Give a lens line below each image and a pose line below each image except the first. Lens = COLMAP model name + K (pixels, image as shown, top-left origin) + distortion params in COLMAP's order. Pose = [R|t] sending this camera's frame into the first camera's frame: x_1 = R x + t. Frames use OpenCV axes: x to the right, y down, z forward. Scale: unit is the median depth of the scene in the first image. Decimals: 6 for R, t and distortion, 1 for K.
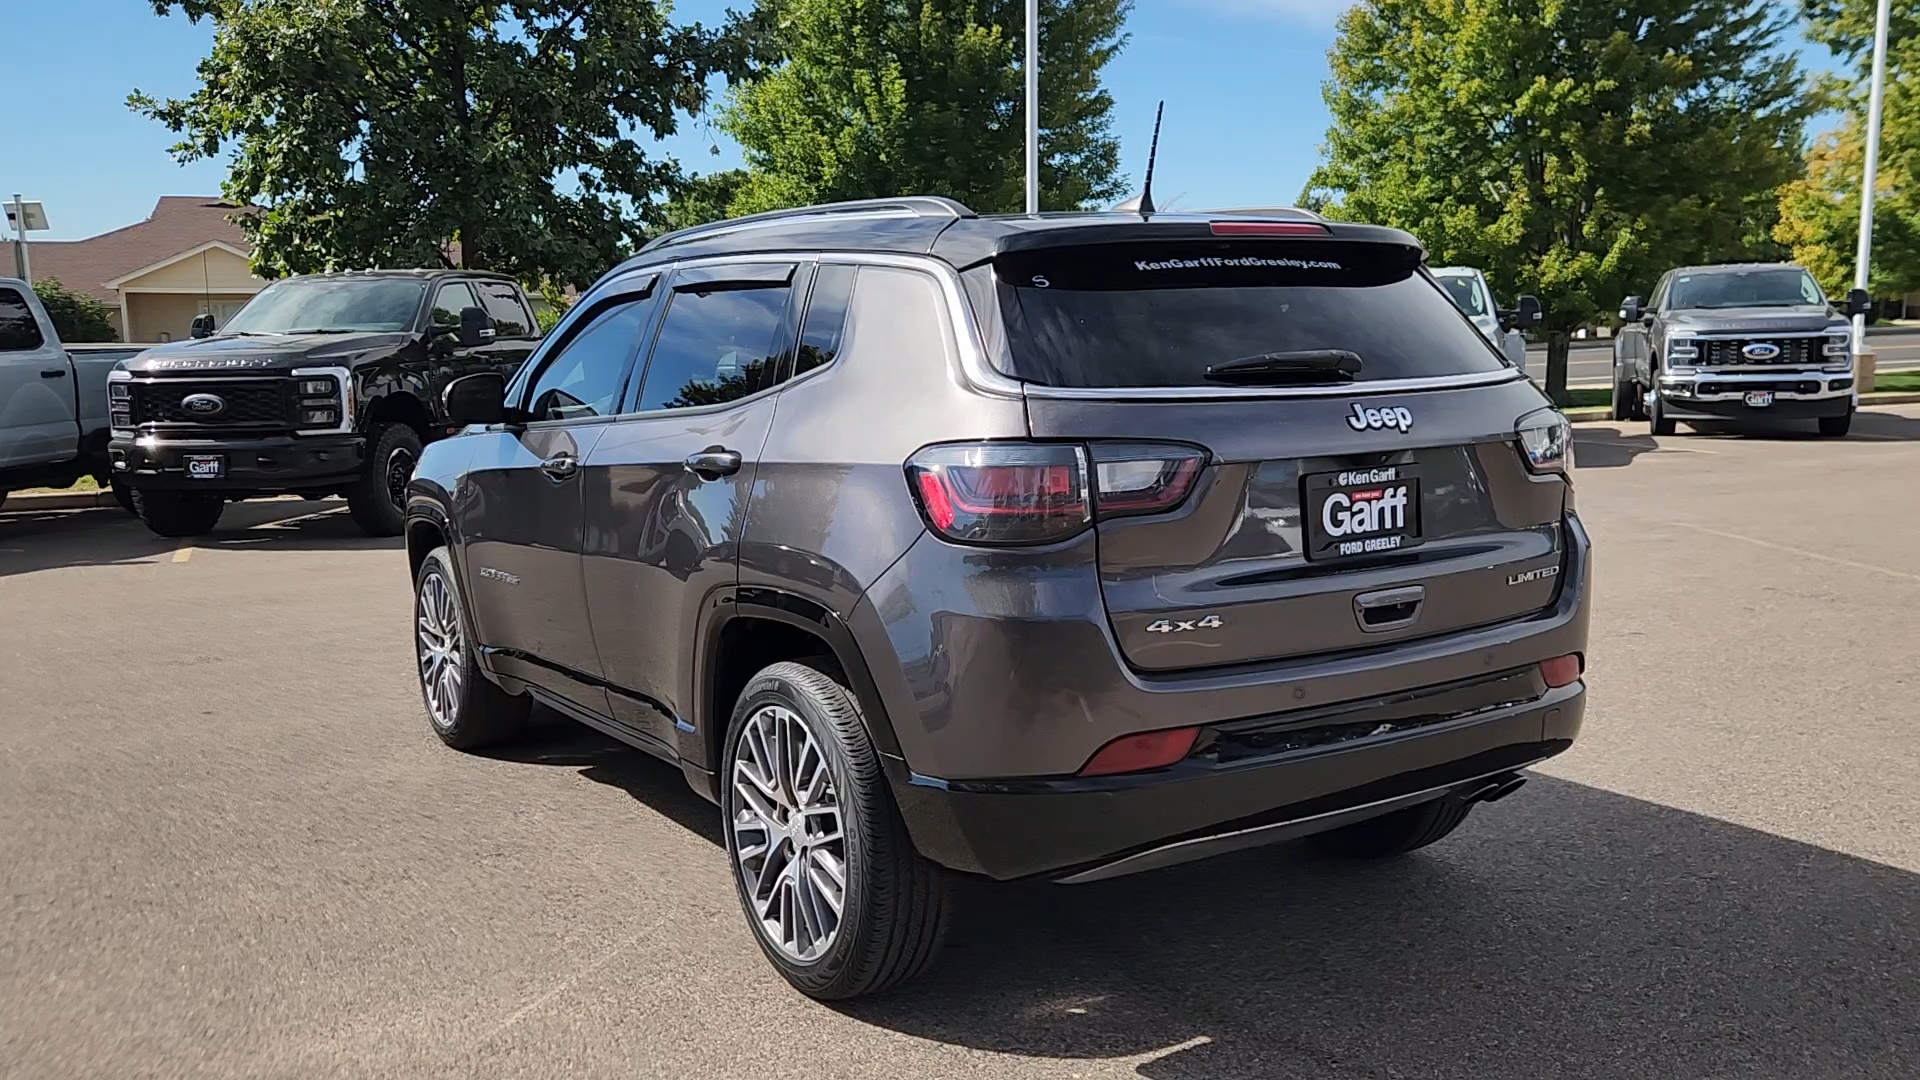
lens RADIAL K [[1633.8, 0, 941.2], [0, 1633.8, 543.4], [0, 0, 1]] dist [0.034786, -0.003127]
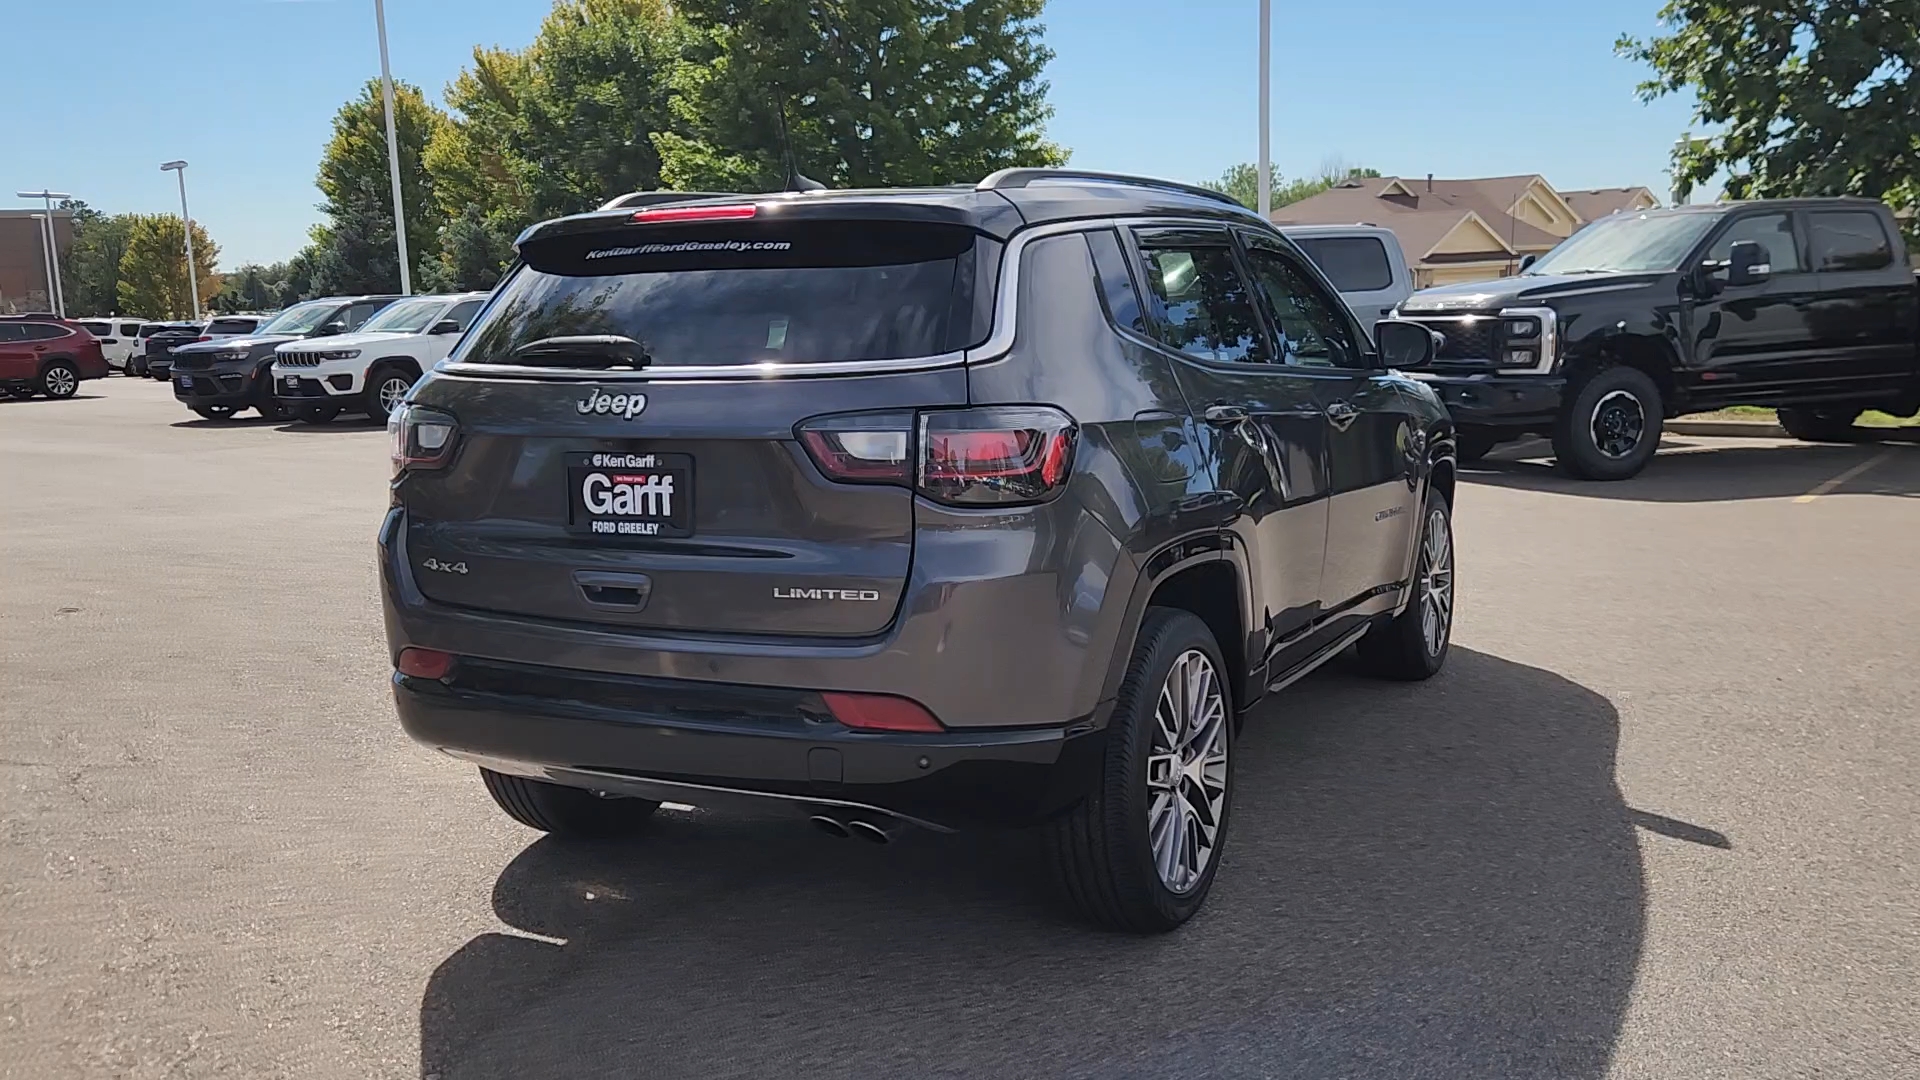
lens RADIAL K [[1630.7, 0, 948.6], [0, 1630.7, 550.1], [0, 0, 1]] dist [0.027284, -0.004168]
pose [[0.507516, 0.138979, -0.850360, 0.325818], [-0.096898, 0.989852, 0.103946, -0.029237], [0.856177, 0.029644, 0.515832, 0.170541]]
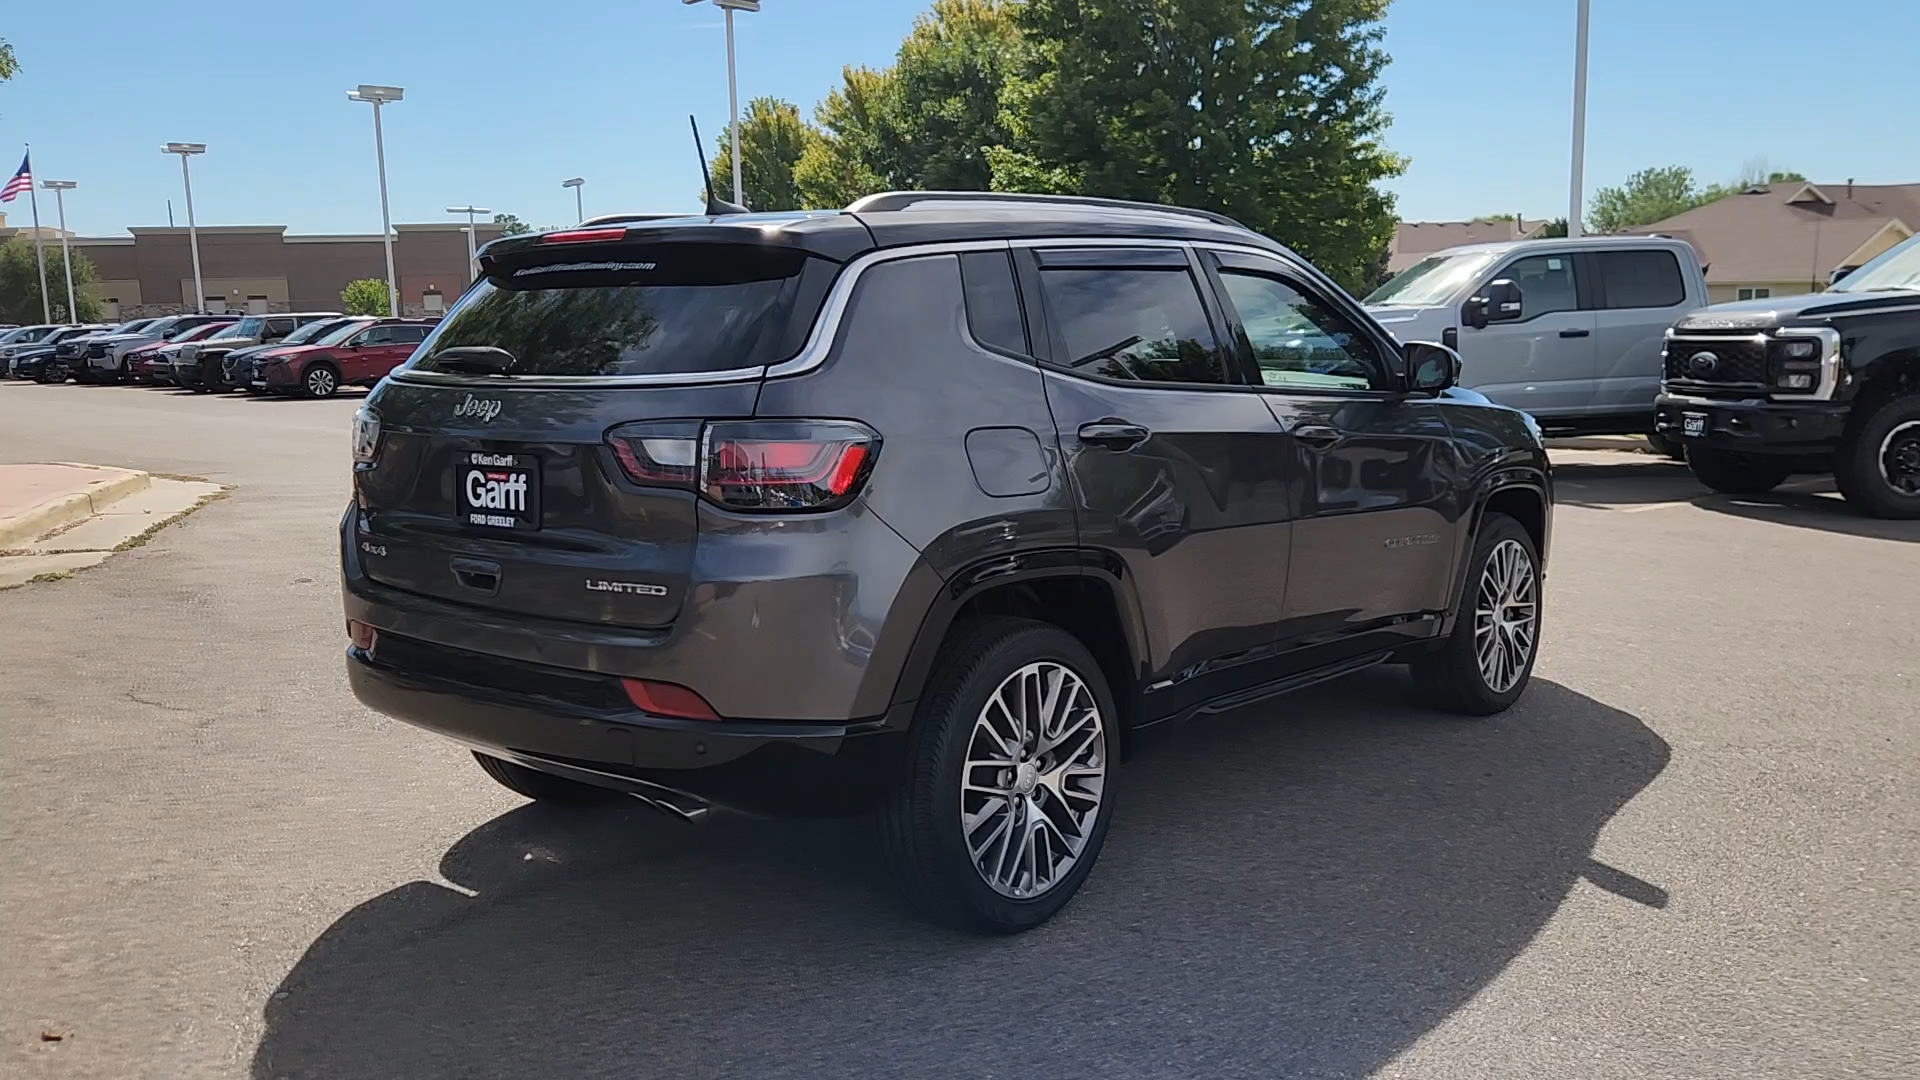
lens RADIAL K [[1630.7, 0, 948.6], [0, 1630.7, 550.1], [0, 0, 1]] dist [0.027284, -0.004168]
pose [[0.301861, 0.151238, -0.941279, 0.375937], [-0.114644, 0.985930, 0.121647, -0.040184], [0.946434, 0.071192, 0.314952, 0.248975]]
